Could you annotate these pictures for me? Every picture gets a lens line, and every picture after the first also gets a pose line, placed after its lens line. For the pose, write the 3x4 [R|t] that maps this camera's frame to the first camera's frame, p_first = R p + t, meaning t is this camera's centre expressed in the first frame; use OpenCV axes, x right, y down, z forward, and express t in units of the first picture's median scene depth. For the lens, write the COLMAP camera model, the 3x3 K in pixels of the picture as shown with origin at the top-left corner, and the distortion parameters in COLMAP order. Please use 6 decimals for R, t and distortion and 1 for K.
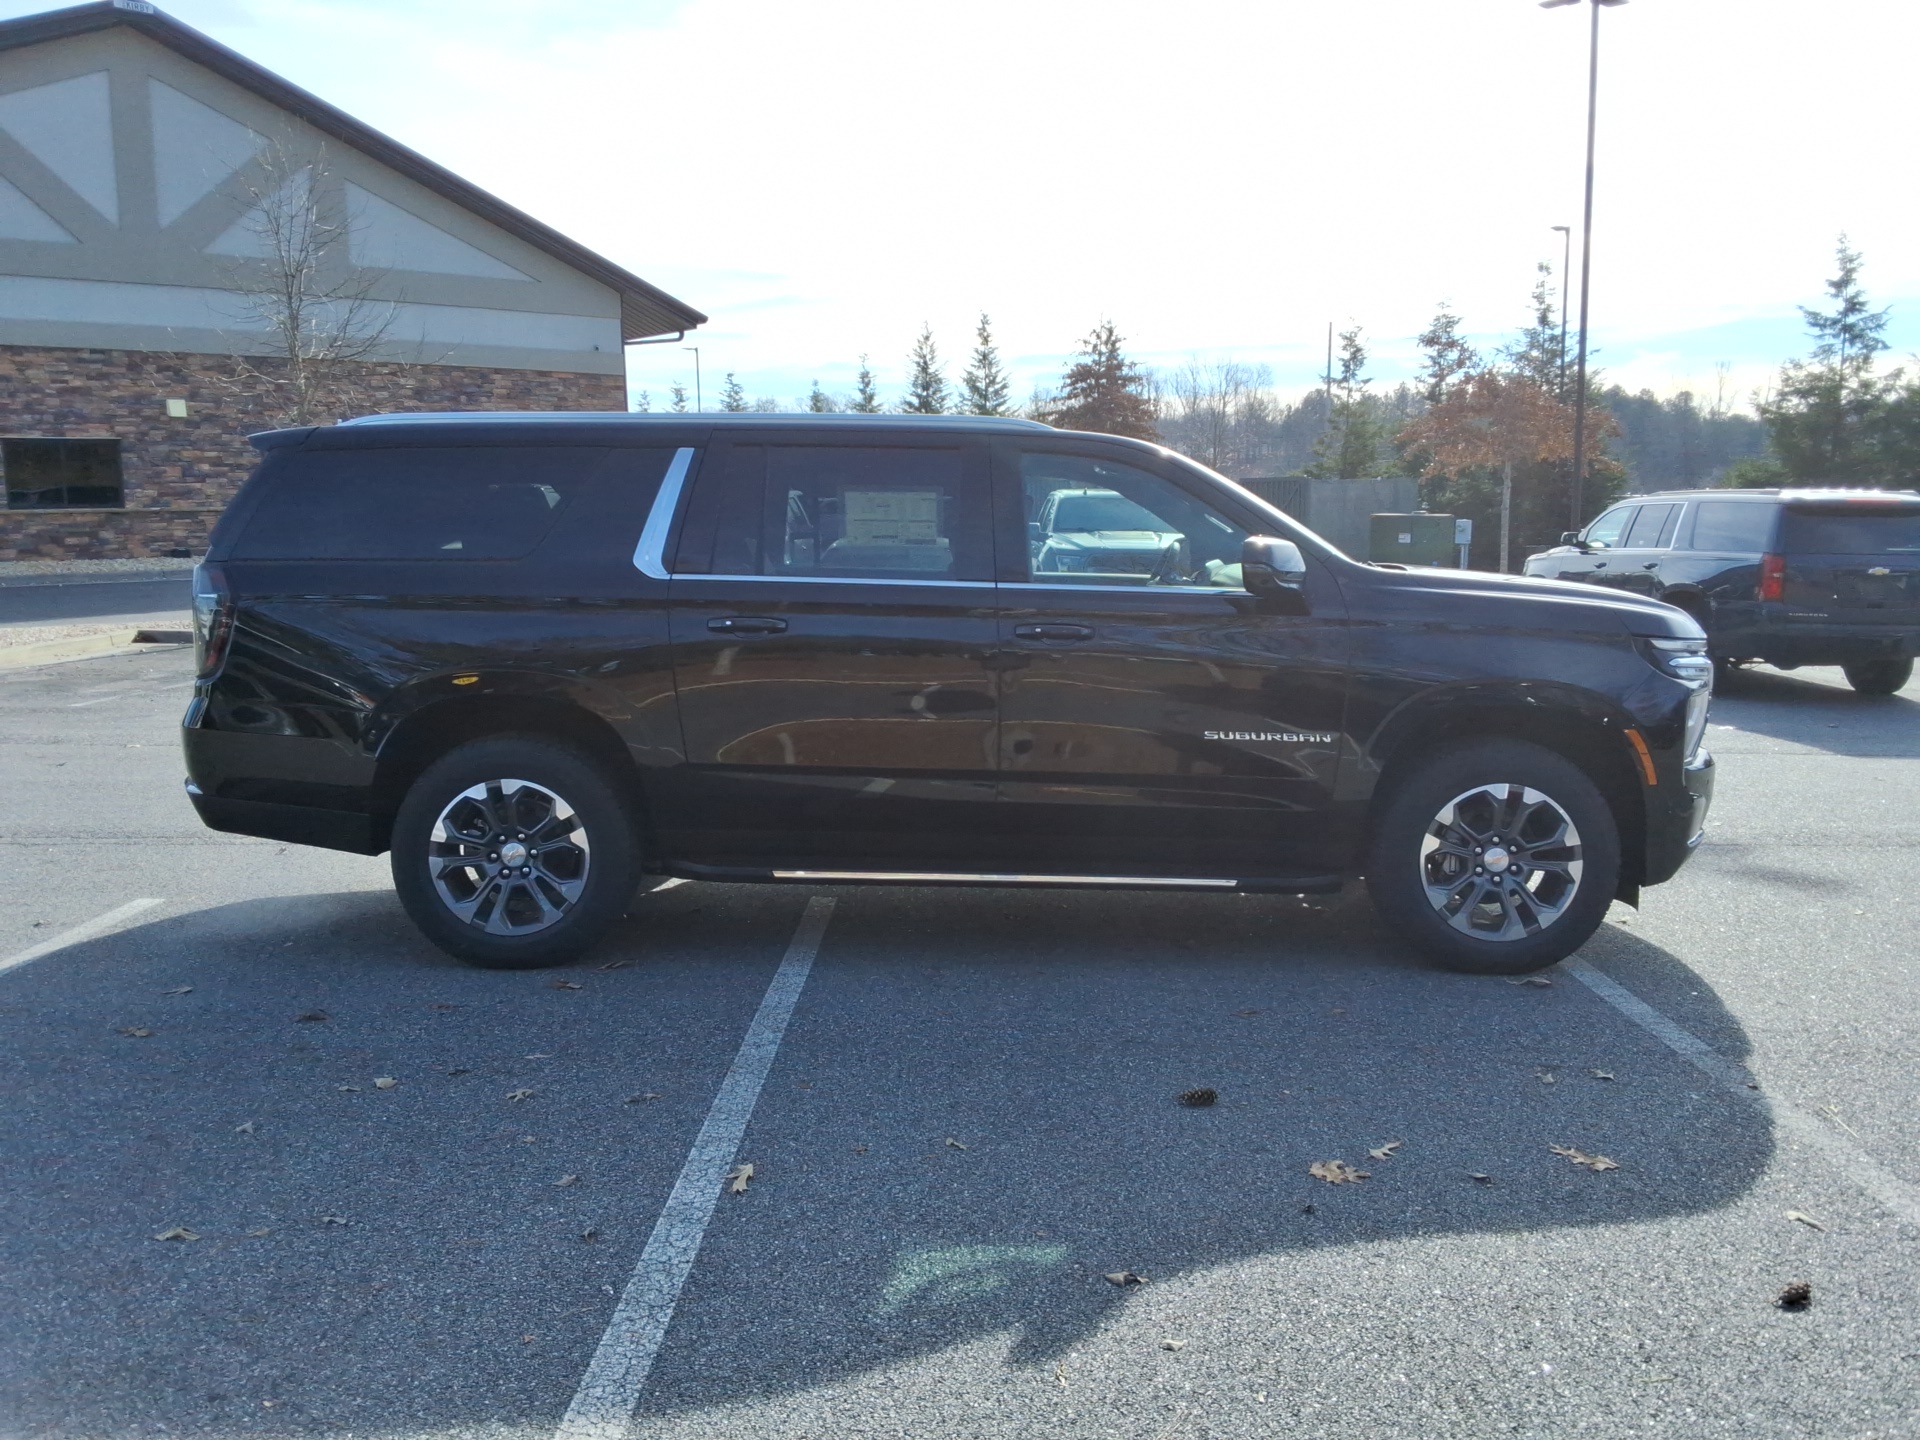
lens RADIAL K [[1537.8, 0, 973.5], [0, 1537.8, 709.1], [0, 0, 1]] dist [0.106324, -0.159837]
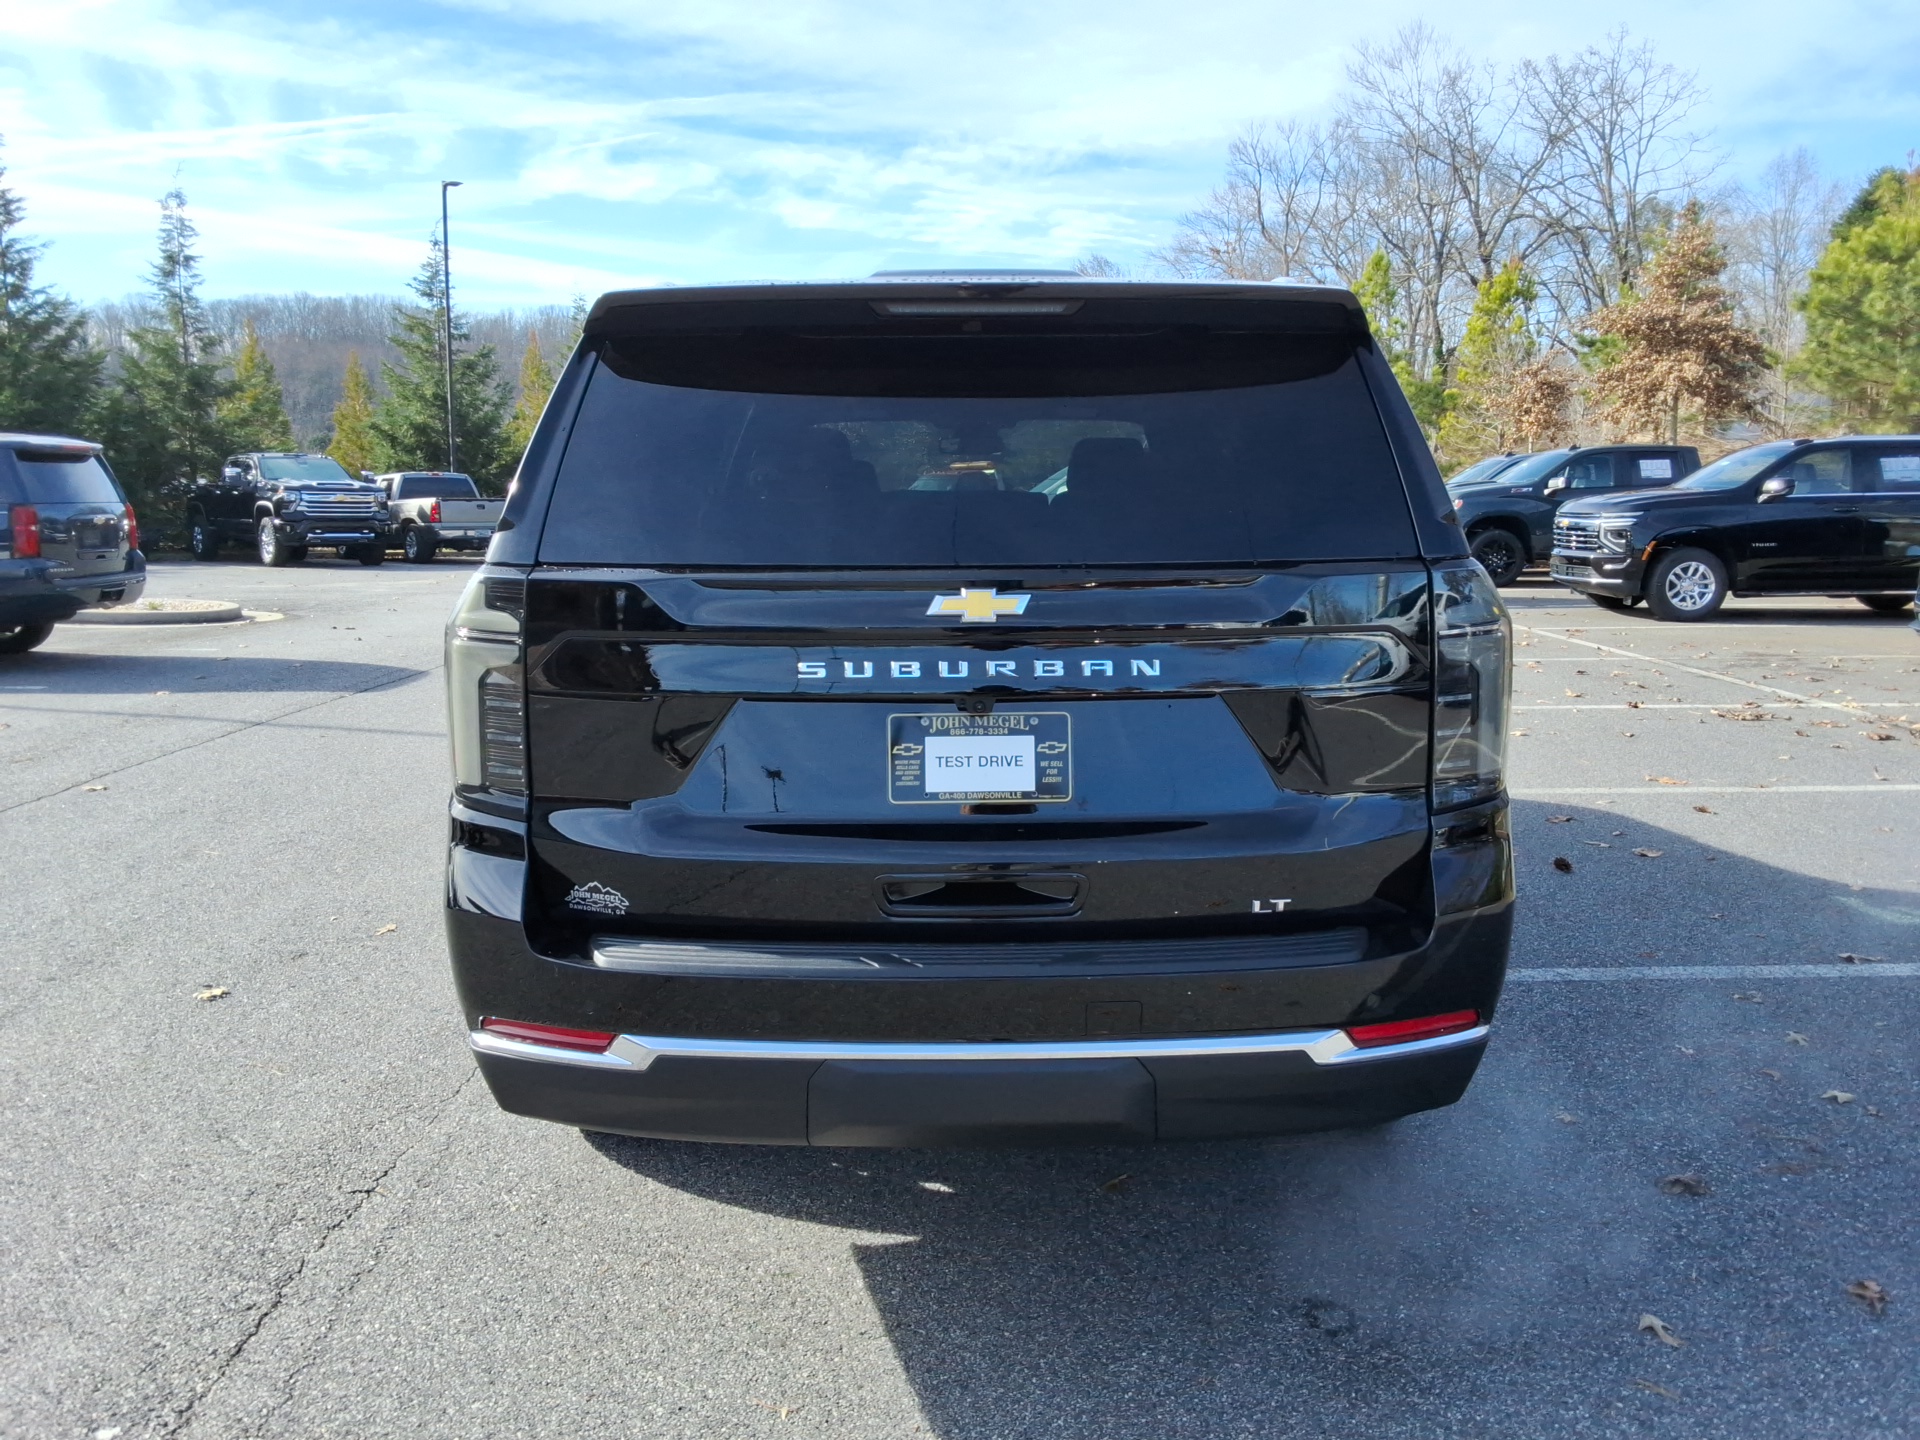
lens RADIAL K [[1537.8, 0, 974.6], [0, 1537.8, 701.3], [0, 0, 1]] dist [0.106324, -0.159837]
pose [[-0.010212, -0.145450, 0.989313, -0.175417], [0.115208, 0.982605, 0.145653, -0.024945], [-0.993289, 0.115464, 0.006723, 0.208458]]
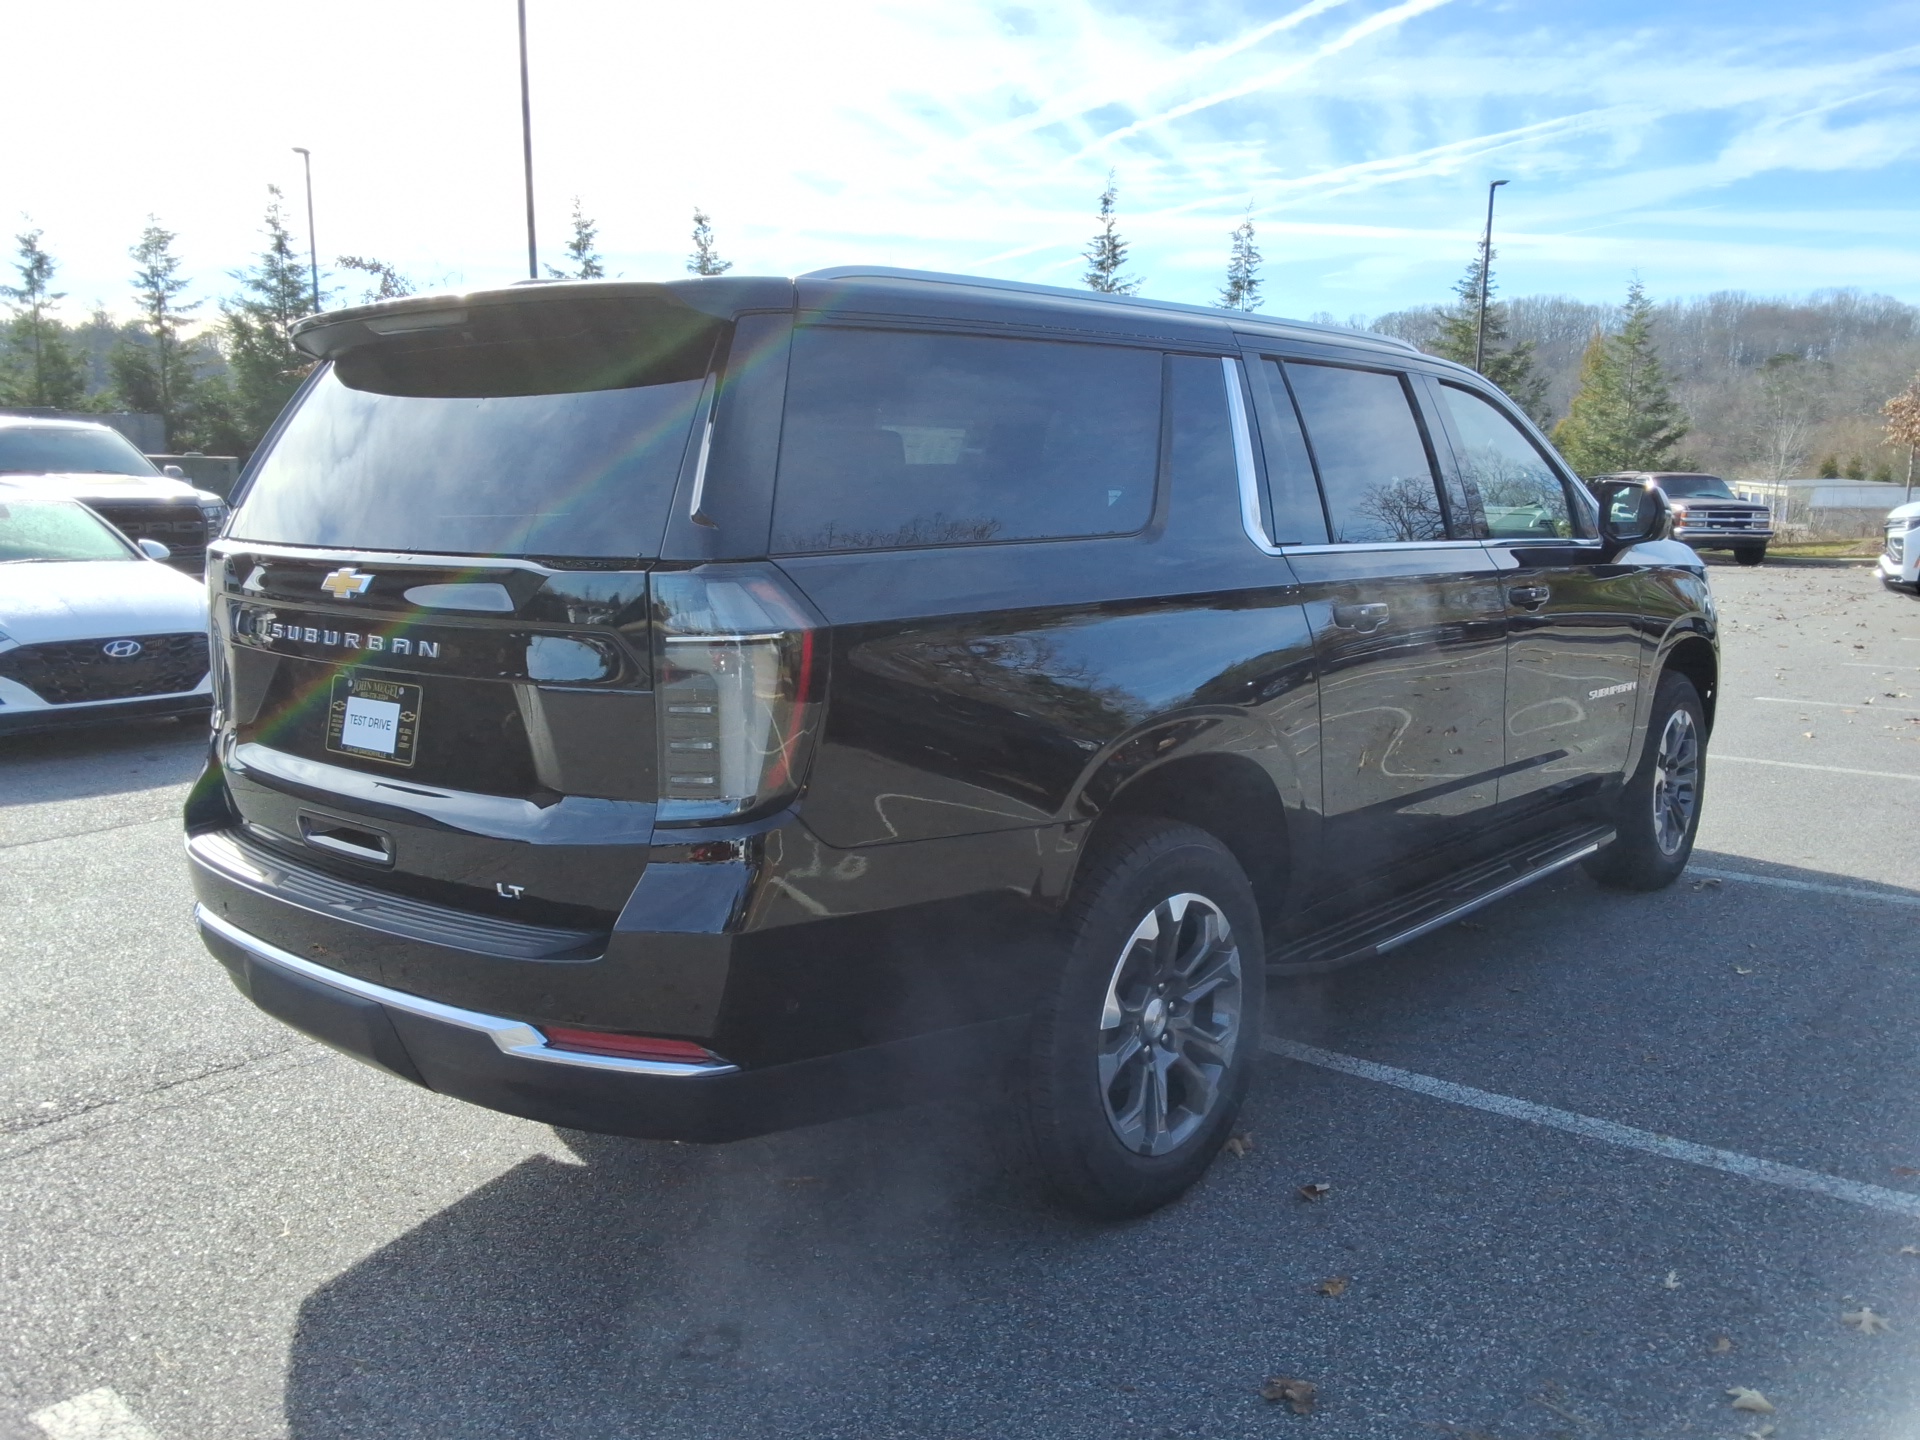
lens RADIAL K [[1537.8, 0, 973.6], [0, 1537.8, 701.7], [0, 0, 1]] dist [0.106324, -0.159837]
pose [[0.638515, -0.112323, 0.761368, -0.142222], [0.089096, 0.993429, 0.071839, -0.014333], [-0.764434, 0.021965, 0.644327, 0.118670]]
